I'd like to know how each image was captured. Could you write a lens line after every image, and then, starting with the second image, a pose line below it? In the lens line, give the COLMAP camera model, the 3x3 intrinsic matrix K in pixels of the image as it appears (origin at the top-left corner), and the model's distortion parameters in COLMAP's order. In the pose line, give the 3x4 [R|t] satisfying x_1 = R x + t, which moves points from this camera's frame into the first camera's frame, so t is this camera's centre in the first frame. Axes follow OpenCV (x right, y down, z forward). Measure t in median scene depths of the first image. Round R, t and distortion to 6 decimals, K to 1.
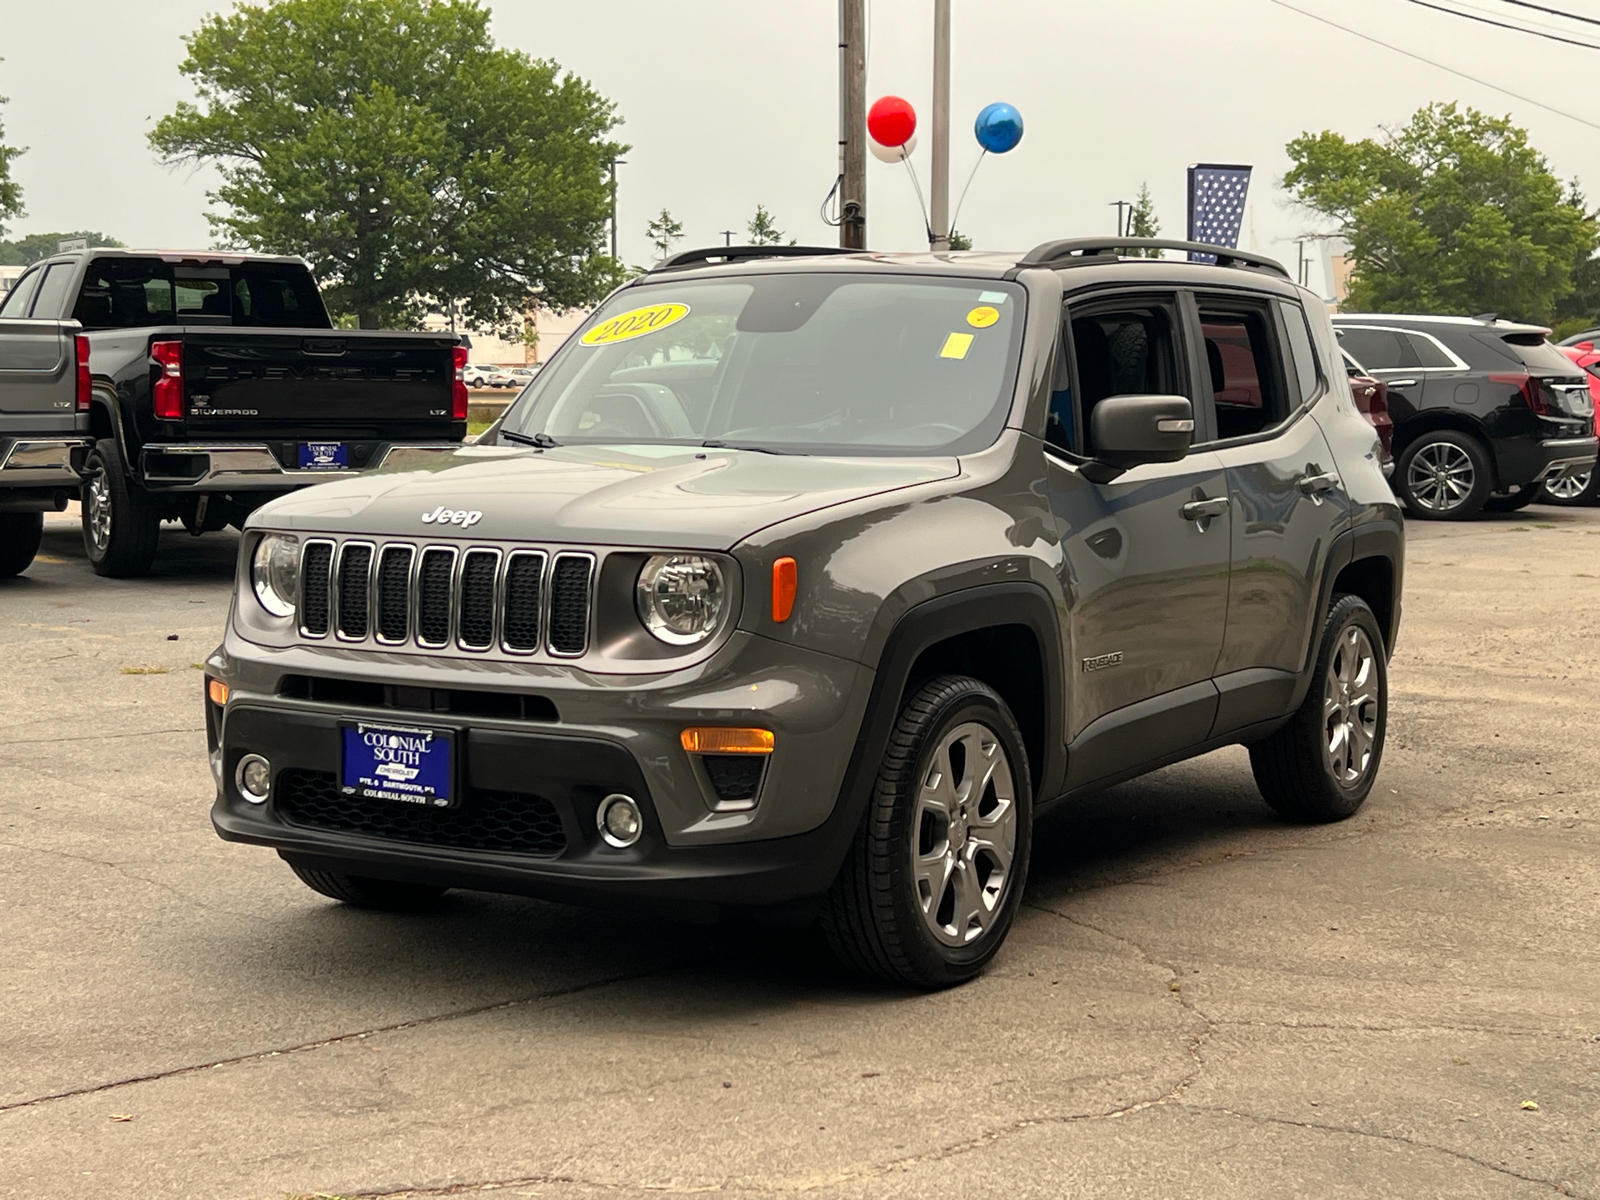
lens RADIAL K [[2522.3, 0, 764.8], [0, 2522.3, 622.8], [0, 0, 1]] dist [0.101452, -0.285104]
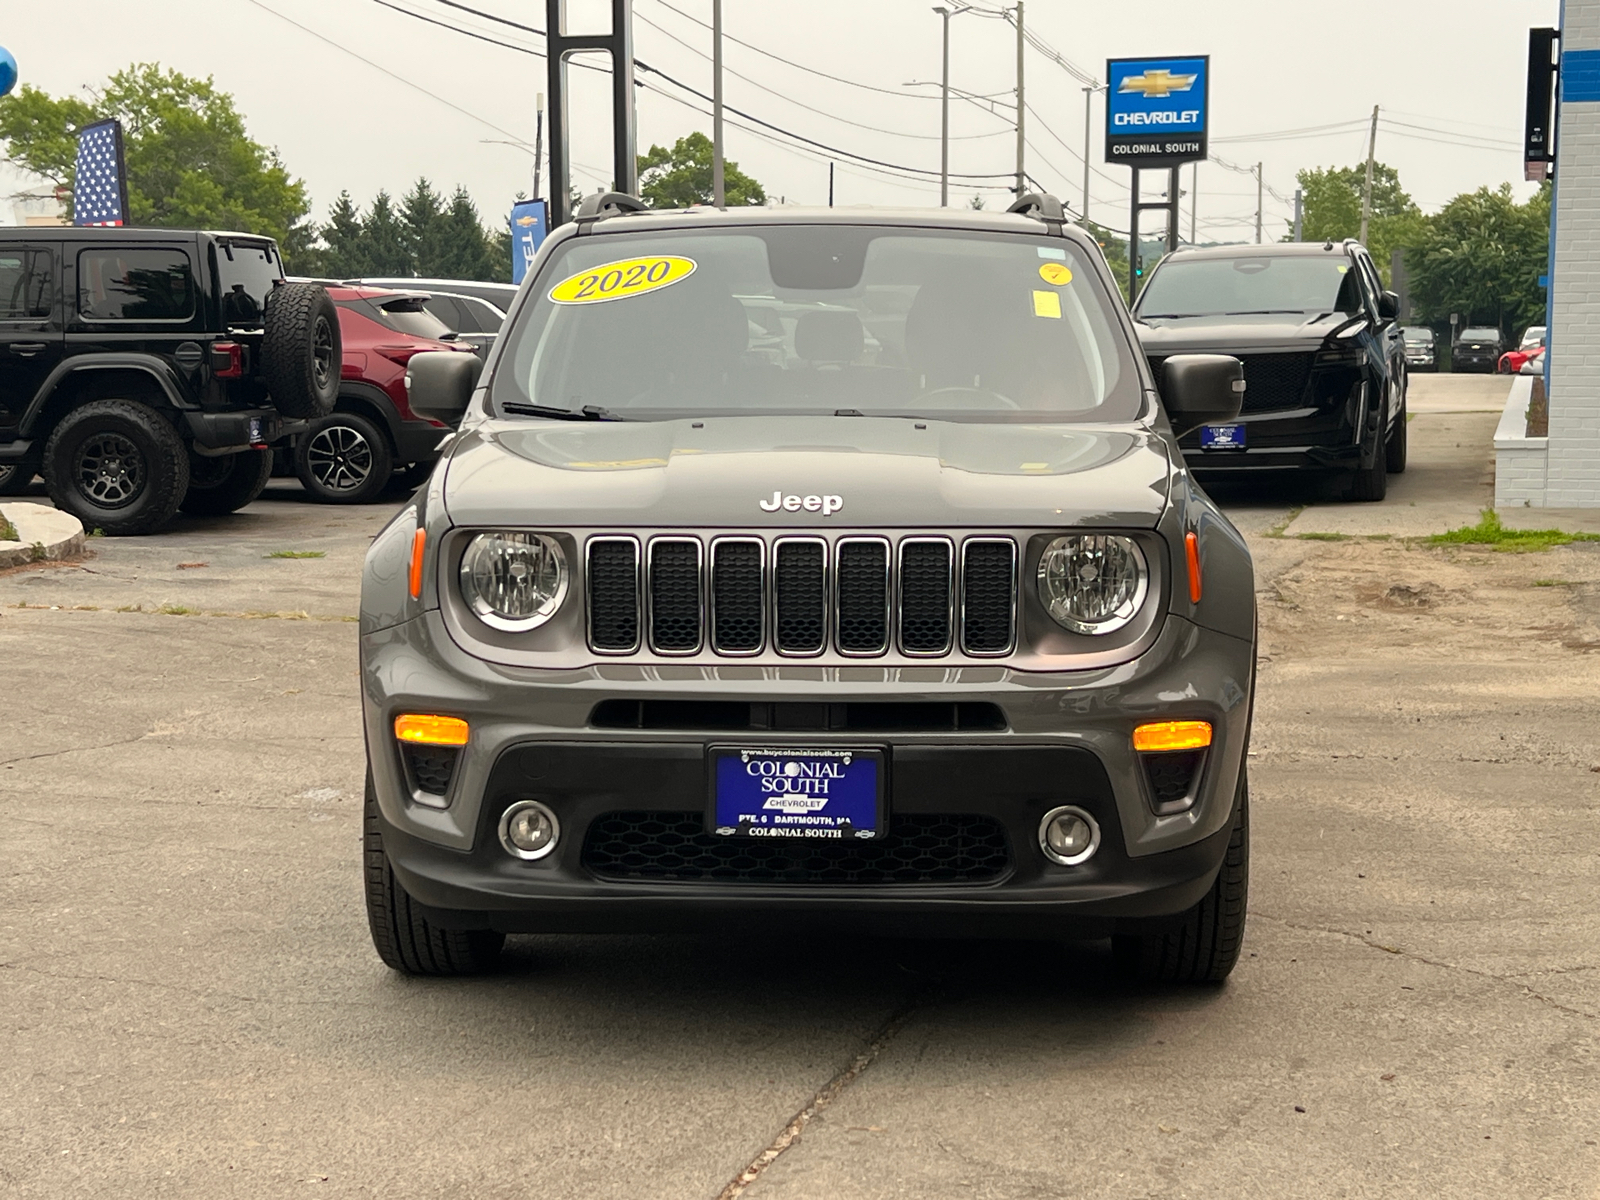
lens RADIAL K [[2522.3, 0, 764.8], [0, 2522.3, 622.8], [0, 0, 1]] dist [0.101452, -0.285104]
pose [[0.869524, -0.058876, 0.490369, -0.566756], [0.052116, 0.998264, 0.027445, -0.025737], [-0.491133, 0.001692, 0.871083, 0.264832]]
